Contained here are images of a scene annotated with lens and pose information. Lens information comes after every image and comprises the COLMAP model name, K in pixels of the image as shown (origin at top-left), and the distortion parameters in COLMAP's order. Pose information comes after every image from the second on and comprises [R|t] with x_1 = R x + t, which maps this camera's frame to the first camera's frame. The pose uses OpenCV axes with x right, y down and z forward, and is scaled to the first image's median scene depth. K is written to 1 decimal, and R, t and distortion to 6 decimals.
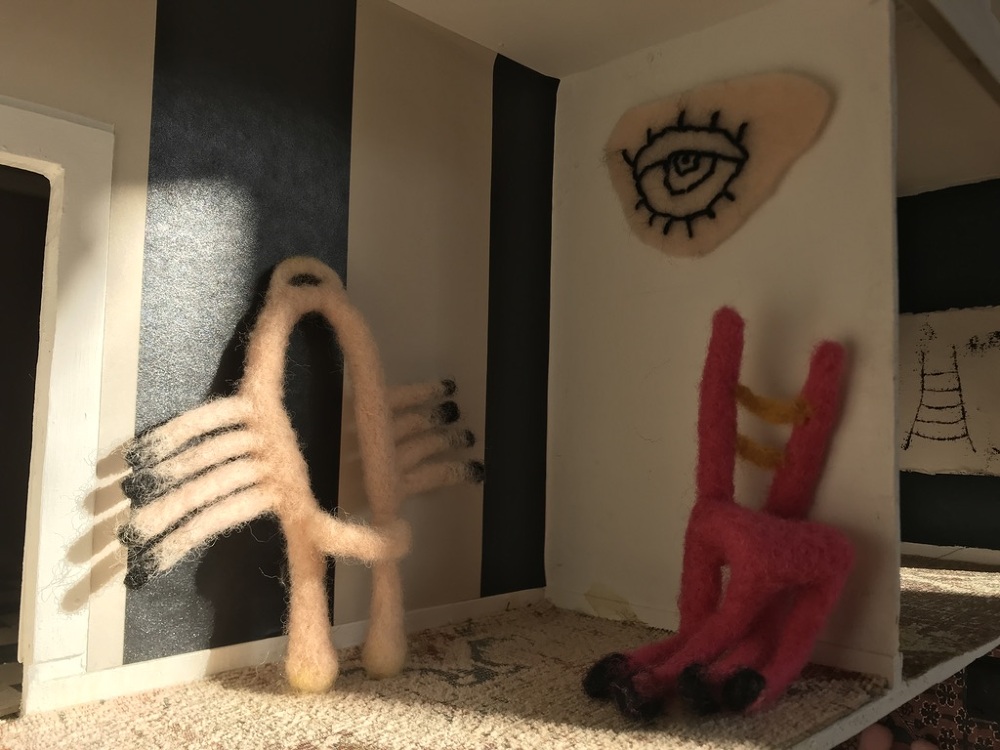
lens RADIAL K [[863.4, 0, 500.0], [0, 863.4, 375.0], [0, 0, 1]] dist [0.054919, -0.109788]
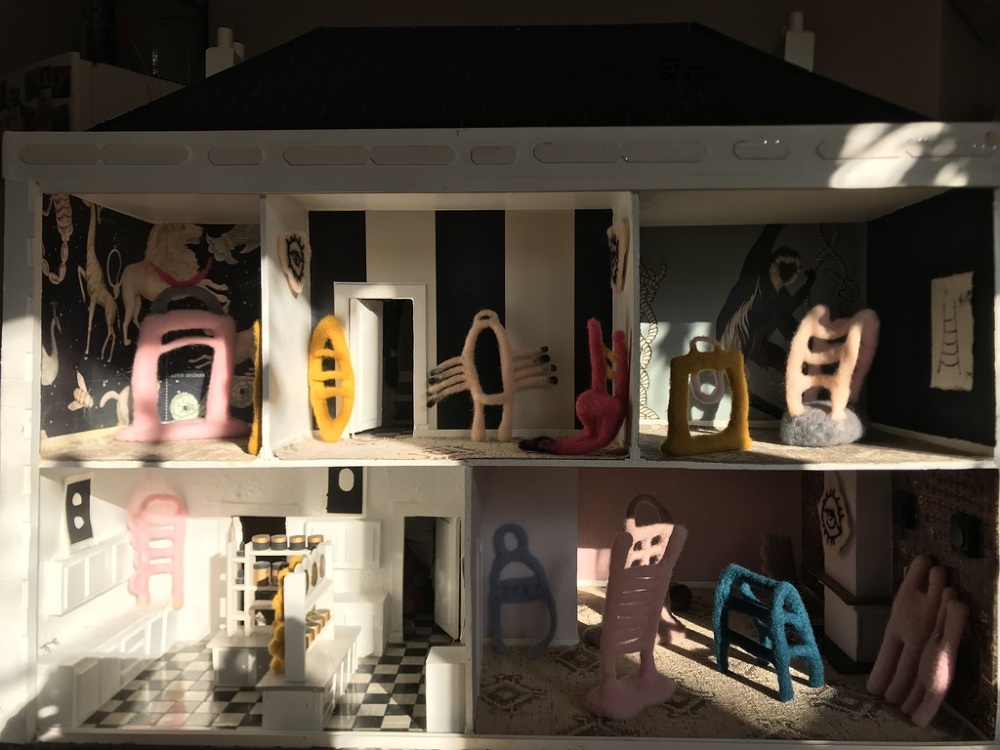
lens RADIAL K [[830.2, 0, 499.9], [0, 830.2, 363.3], [0, 0, 1]] dist [0.013829, -0.005715]
pose [[0.655271, -0.014601, -0.755252, 2.310933], [0.057568, 0.997871, 0.030655, -0.038387], [0.753197, -0.063566, 0.654717, -1.046858]]
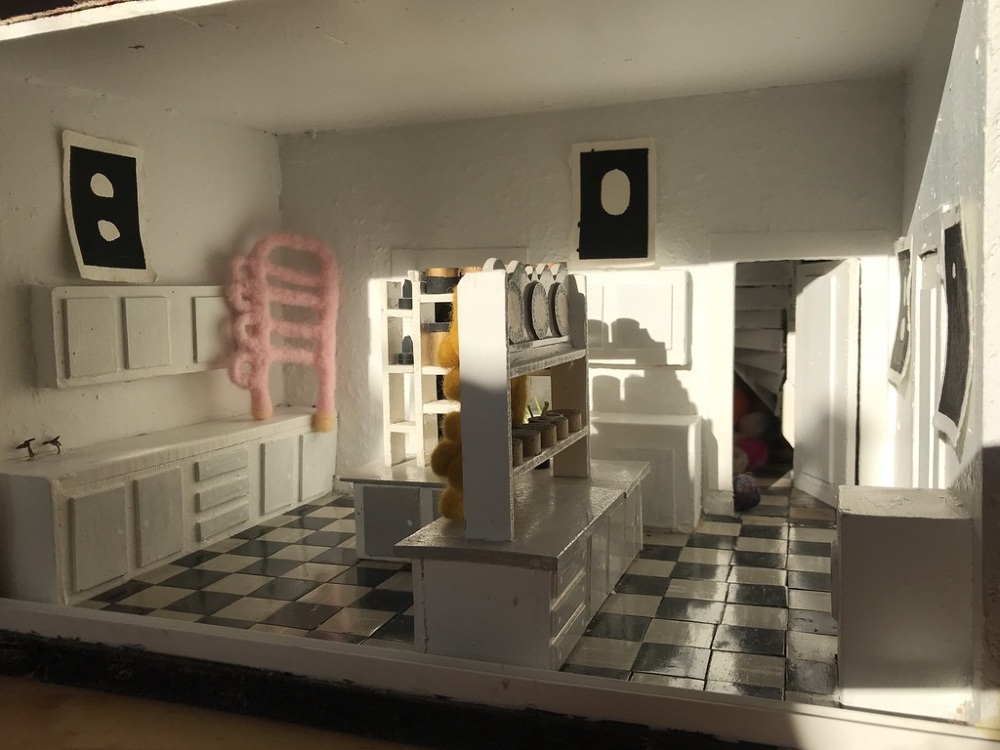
lens RADIAL K [[863.4, 0, 500.0], [0, 863.4, 375.0], [0, 0, 1]] dist [0.054919, -0.109788]
pose [[0.380231, 0.050058, -0.923536, 0.737307], [0.084392, 0.992491, 0.088540, 0.782920], [0.921033, -0.111604, 0.373151, -0.160482]]
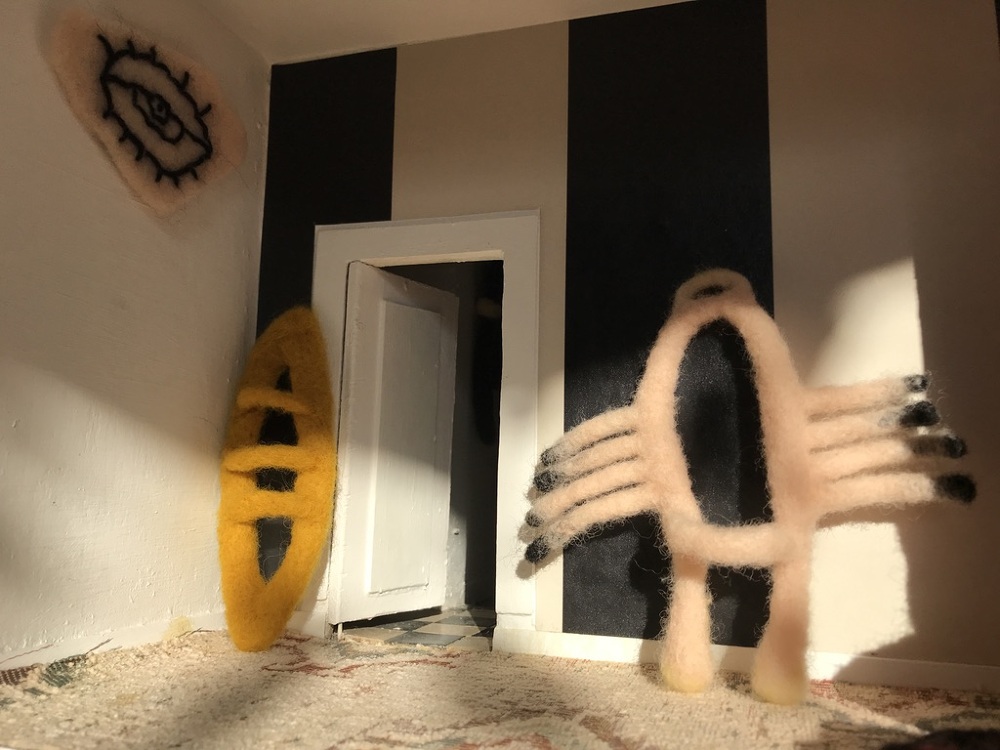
lens RADIAL K [[830.2, 0, 499.9], [0, 830.2, 363.3], [0, 0, 1]] dist [0.013829, -0.005715]
pose [[0.419192, -0.144142, -0.896382, 0.605518], [0.035735, 0.989171, -0.142352, 0.118442], [0.907194, 0.027641, 0.419804, 0.397940]]
